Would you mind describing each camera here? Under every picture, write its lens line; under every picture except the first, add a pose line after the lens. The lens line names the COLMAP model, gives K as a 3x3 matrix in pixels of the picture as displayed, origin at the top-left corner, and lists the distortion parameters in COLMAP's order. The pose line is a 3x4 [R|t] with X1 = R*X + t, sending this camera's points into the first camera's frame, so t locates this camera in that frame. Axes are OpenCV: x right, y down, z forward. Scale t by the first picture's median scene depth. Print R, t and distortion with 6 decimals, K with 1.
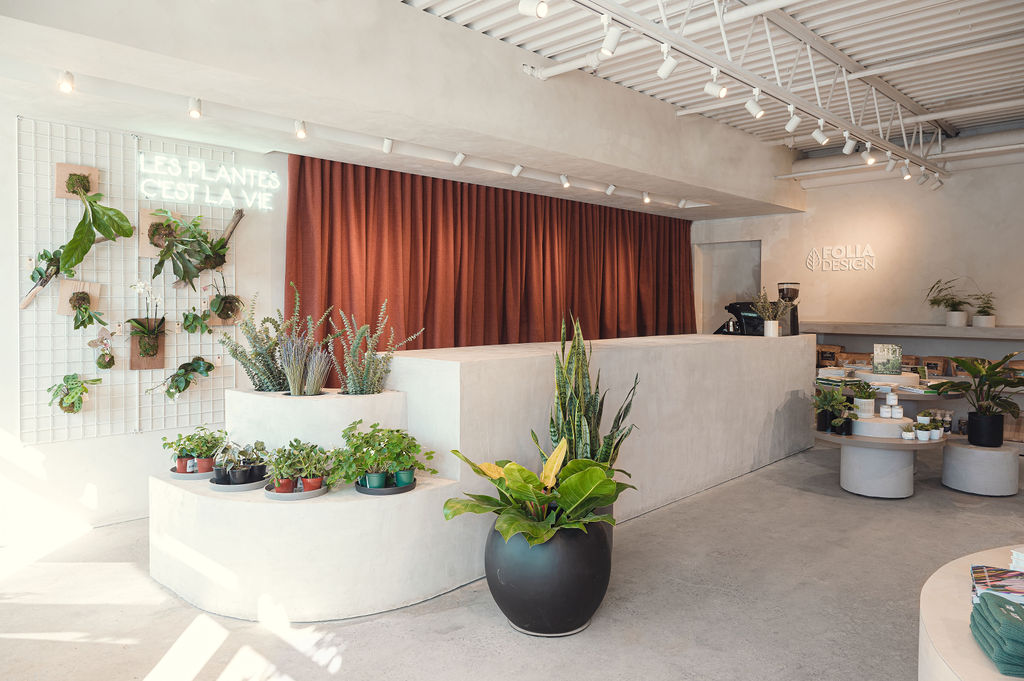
lens RADIAL K [[704.1, 0, 512.4], [0, 704.1, 329.5], [0, 0, 1]] dist [0.004310, 0.002238]
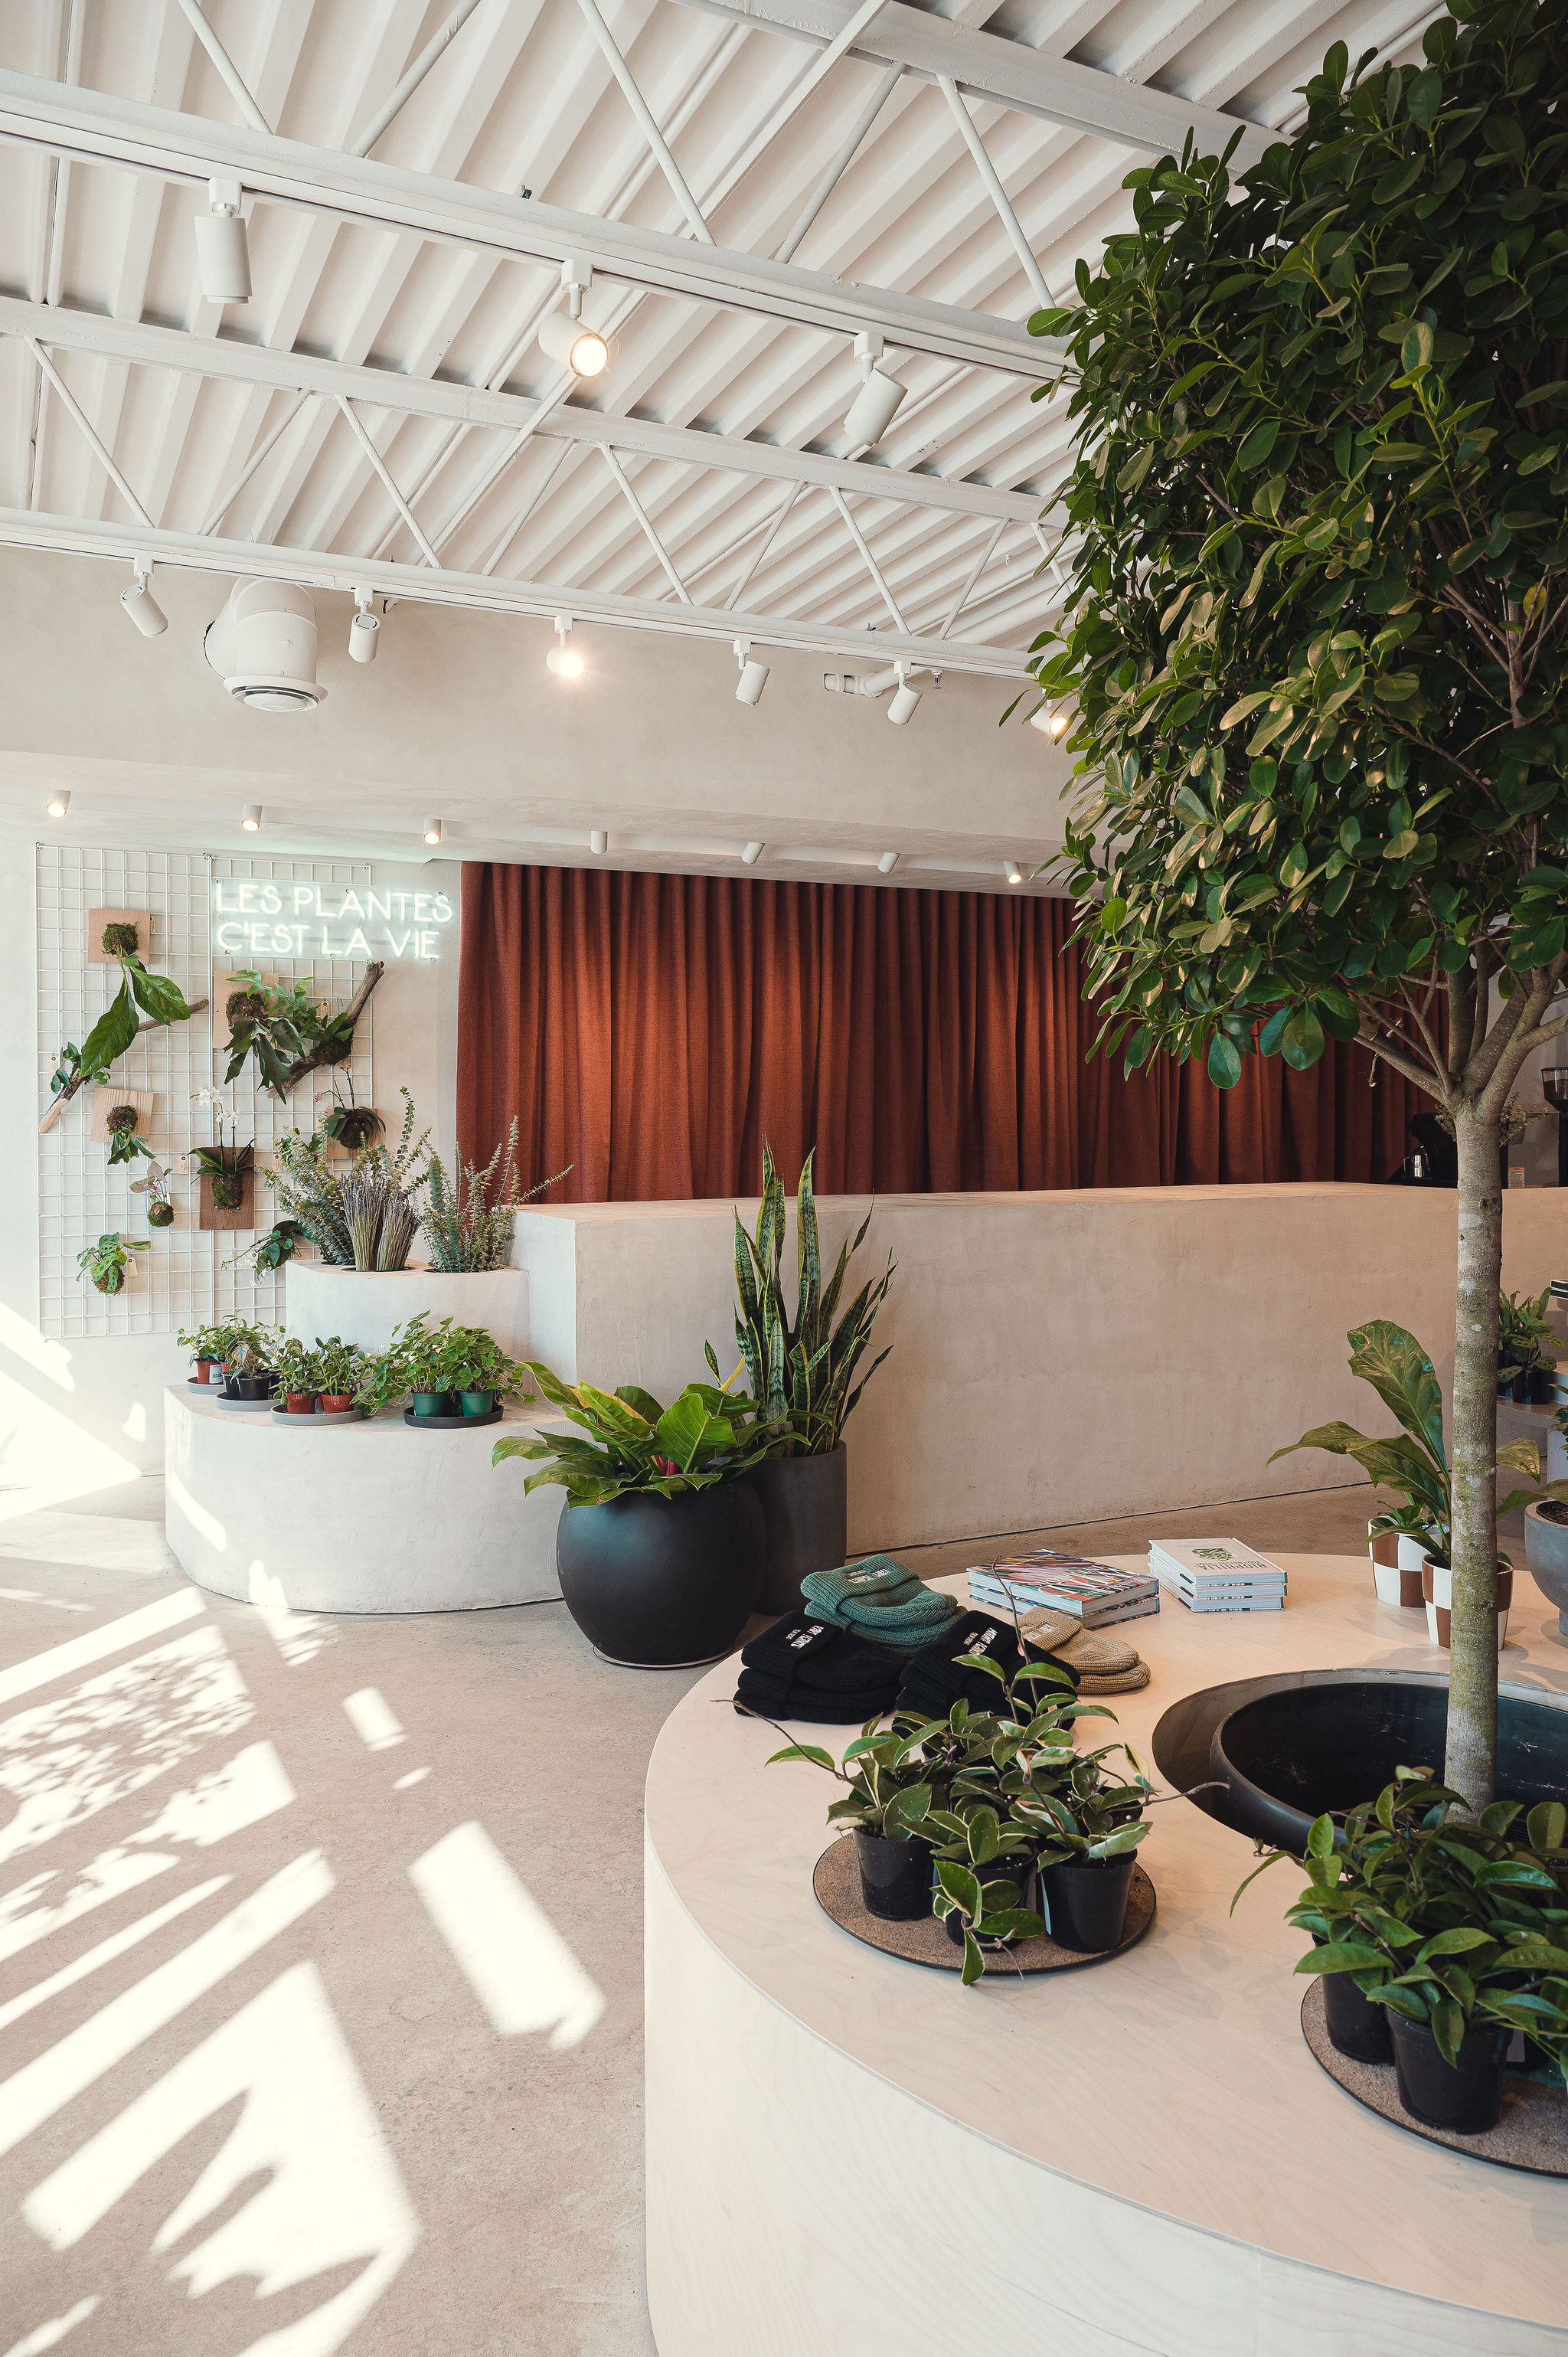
lens RADIAL K [[1656.6, 0, 784.9], [0, 1656.6, 1173.5], [0, 0, 1]] dist [-0.004205, -0.001350]
pose [[0.943272, 0.006727, -0.331952, 0.388596], [-0.006300, 0.999977, 0.002362, 0.000642], [0.331961, -0.000137, 0.943293, -0.190390]]
